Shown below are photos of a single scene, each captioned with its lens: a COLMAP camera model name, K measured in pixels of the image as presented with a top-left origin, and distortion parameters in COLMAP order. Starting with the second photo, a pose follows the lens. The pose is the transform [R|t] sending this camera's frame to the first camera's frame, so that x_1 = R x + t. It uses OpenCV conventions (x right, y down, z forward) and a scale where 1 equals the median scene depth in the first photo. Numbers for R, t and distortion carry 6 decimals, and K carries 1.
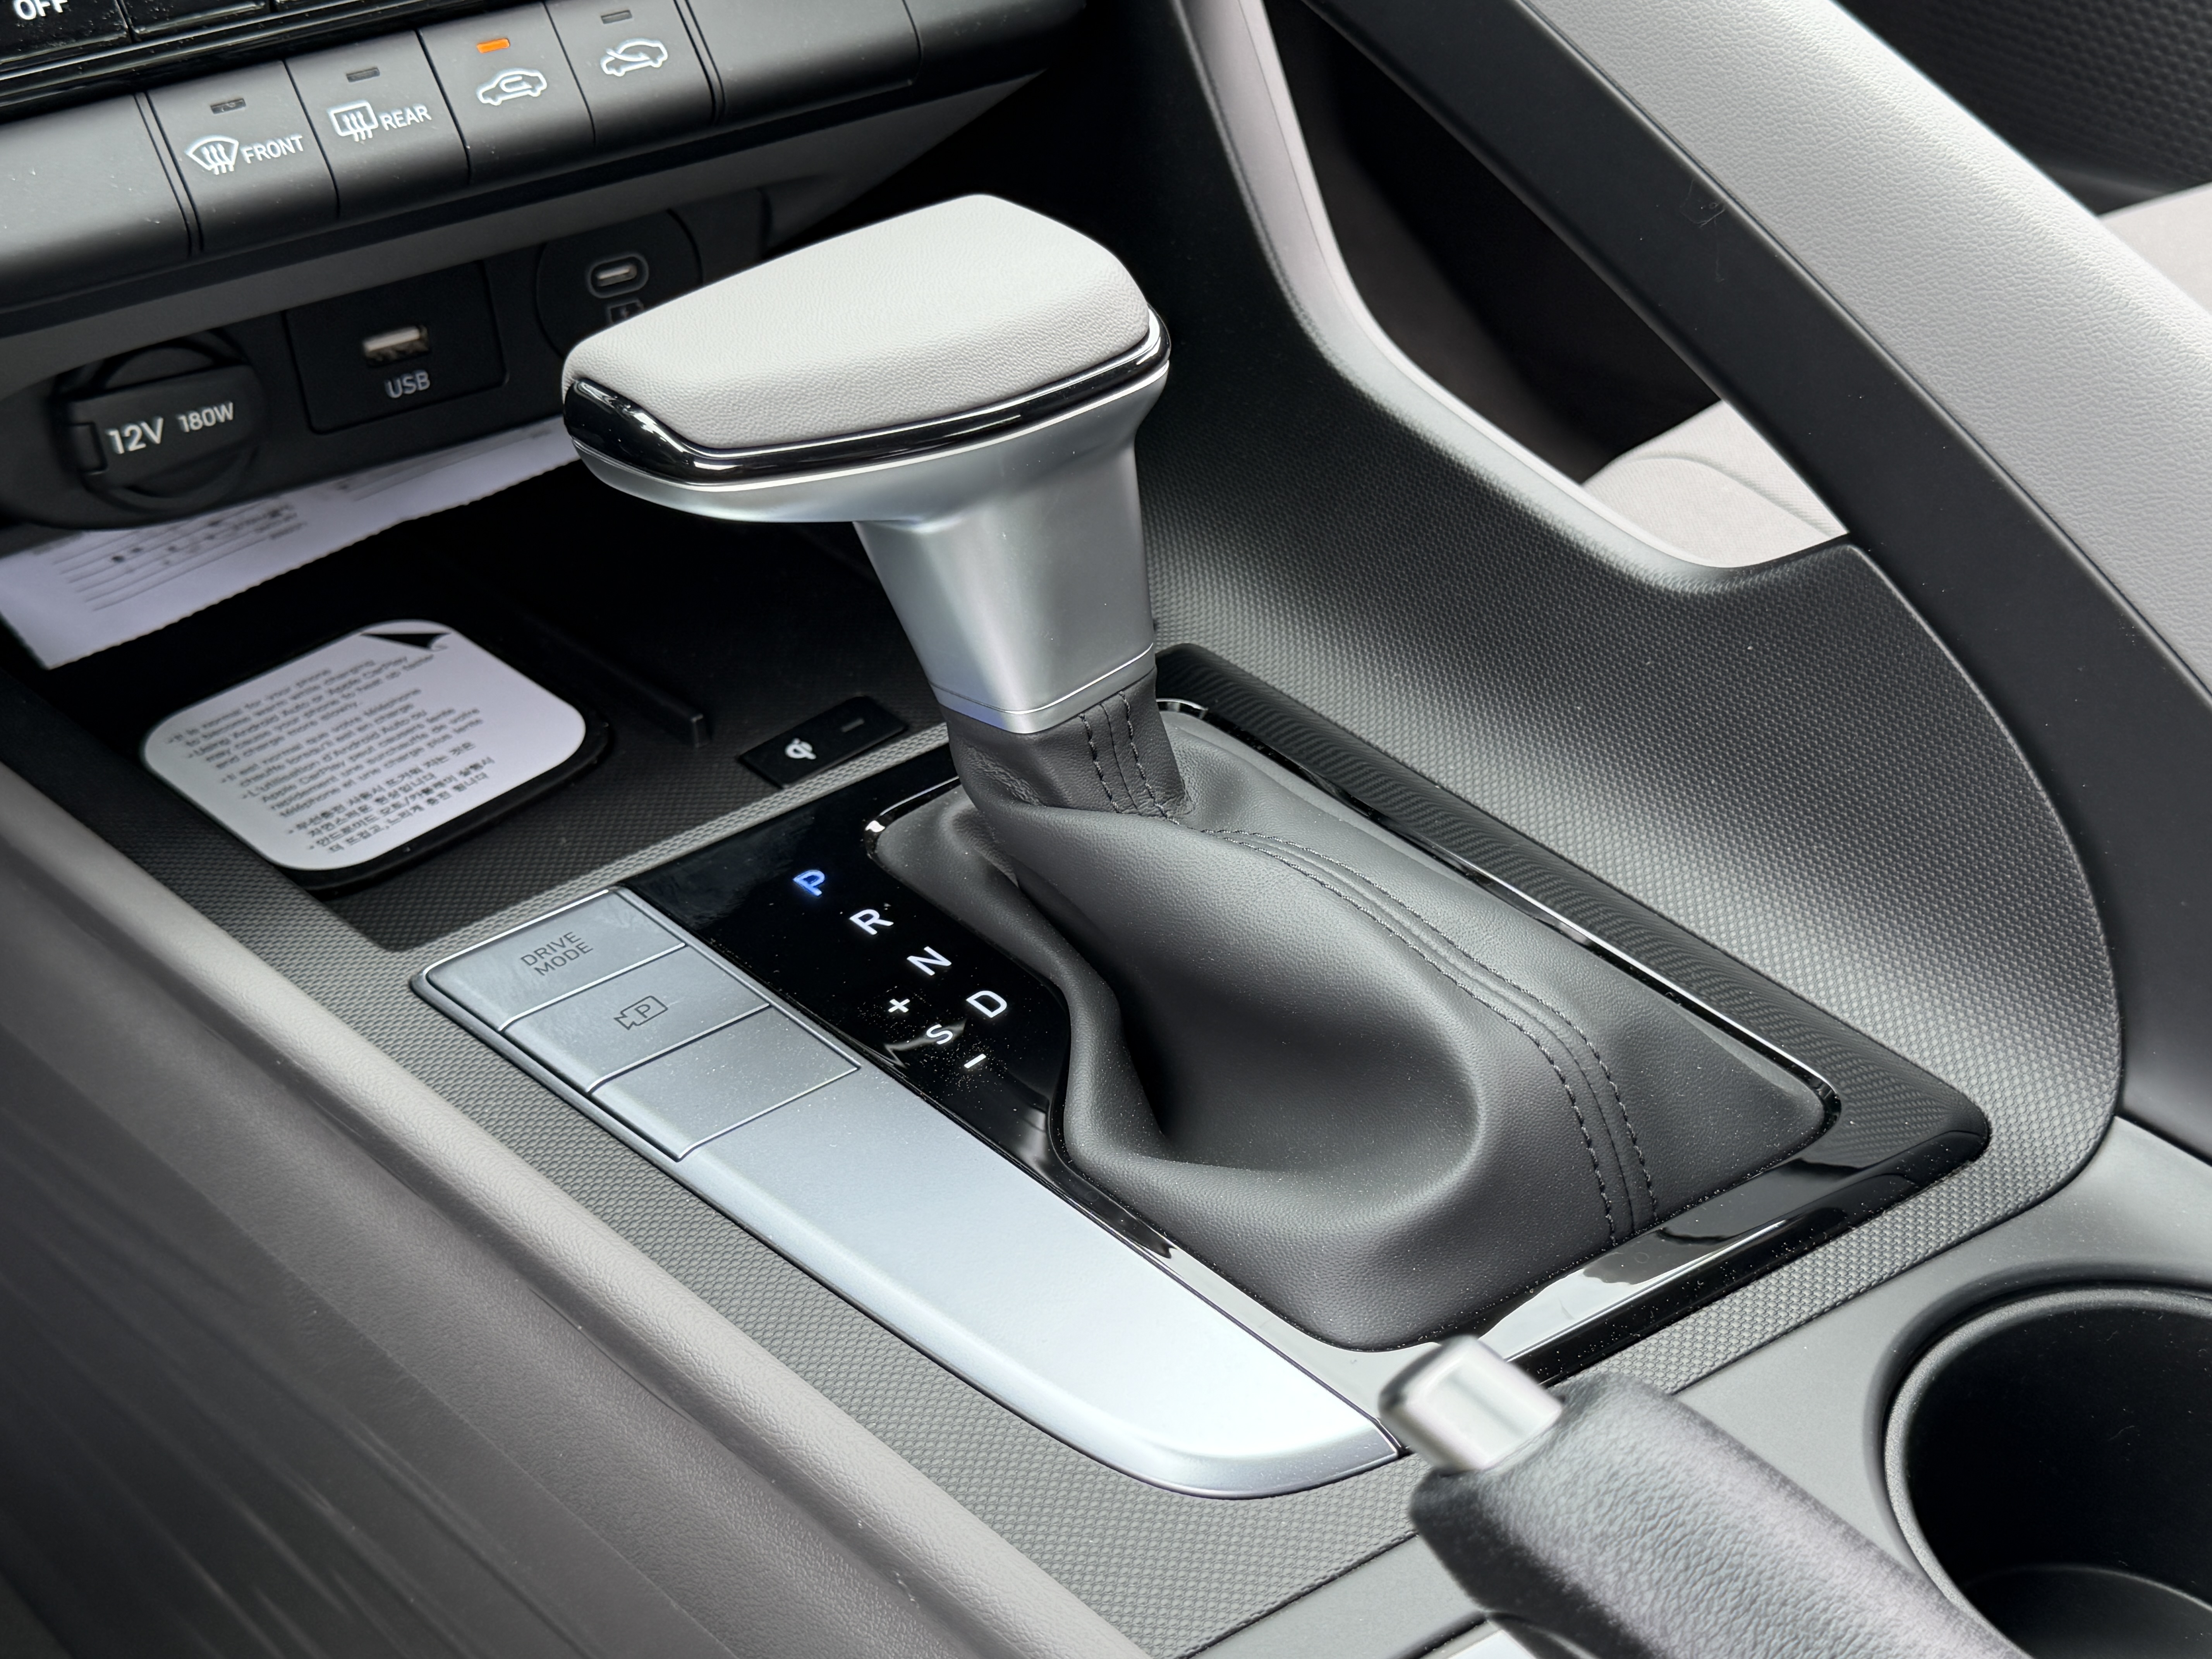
lens RADIAL K [[2850.7, 0, 1109.8], [0, 2850.7, 901.4], [0, 0, 1]] dist [0.221107, -0.628325]
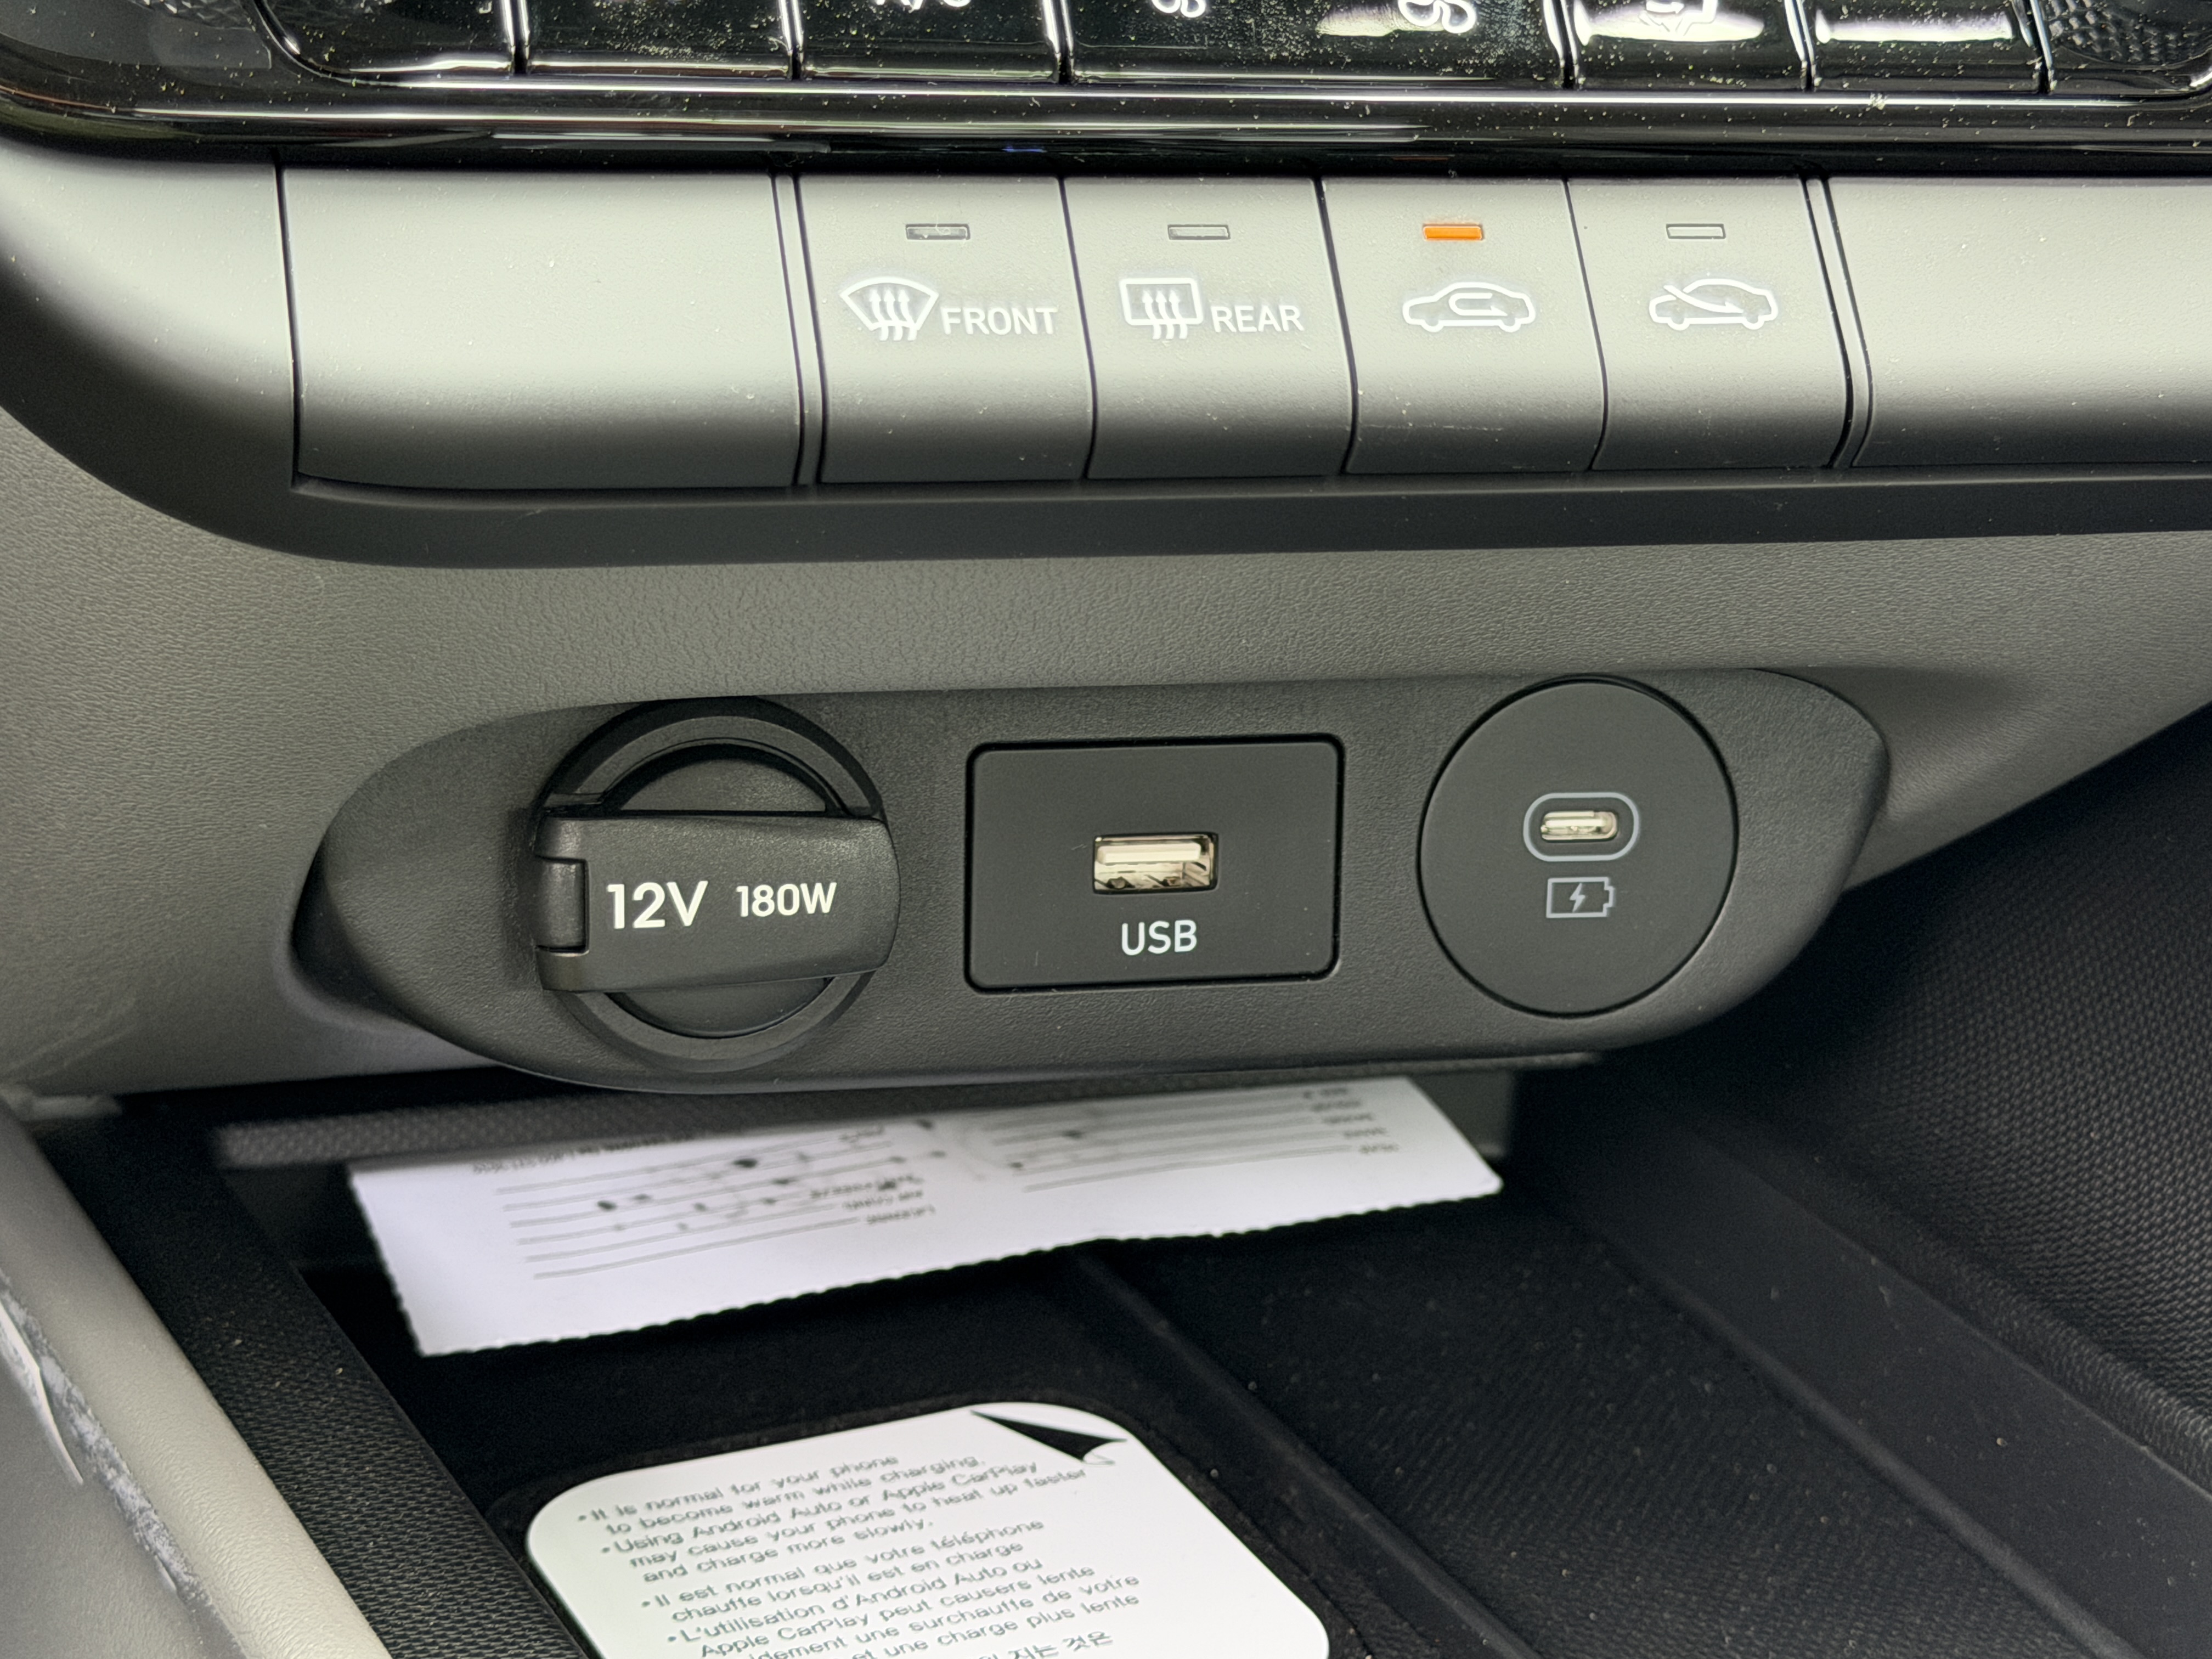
lens RADIAL K [[4179.6, 0, 1106.0], [0, 4179.6, 829.5], [0, 0, 1]] dist [0.108870, 0.271781]
pose [[0.945941, 0.155787, -0.284474, -0.037022], [-0.240733, 0.925017, -0.293923, 0.035125], [0.217354, 0.346517, 0.912515, 0.304842]]
